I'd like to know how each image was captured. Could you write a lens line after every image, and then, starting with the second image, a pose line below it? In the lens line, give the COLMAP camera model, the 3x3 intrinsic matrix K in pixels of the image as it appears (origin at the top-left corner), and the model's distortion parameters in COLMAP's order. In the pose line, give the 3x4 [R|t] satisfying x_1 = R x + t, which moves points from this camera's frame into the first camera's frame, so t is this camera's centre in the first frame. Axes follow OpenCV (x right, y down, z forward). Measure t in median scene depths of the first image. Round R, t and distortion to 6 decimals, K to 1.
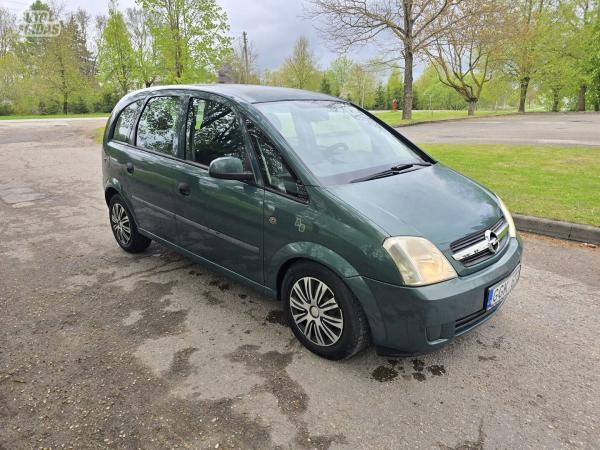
lens RADIAL K [[402.8, 0, 300.0], [0, 402.8, 229.0], [0, 0, 1]] dist [0.046255, -0.034999]
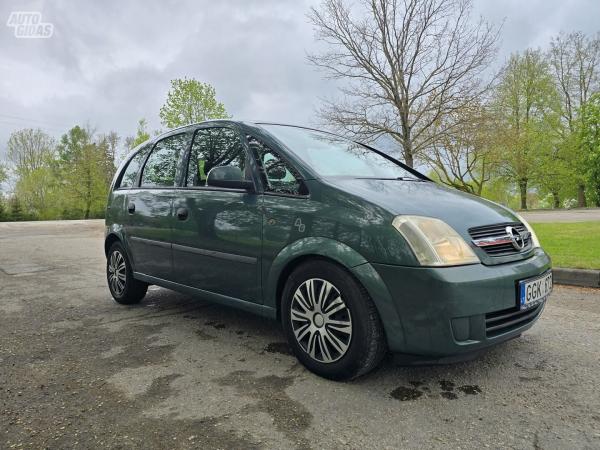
lens RADIAL K [[402.8, 0, 298.8], [0, 402.8, 220.6], [0, 0, 1]] dist [0.046255, -0.034999]
pose [[0.999609, -0.012886, -0.024809, 0.016313], [0.005747, 0.963195, -0.268743, 0.214678], [0.027359, 0.268496, 0.962892, 0.102291]]
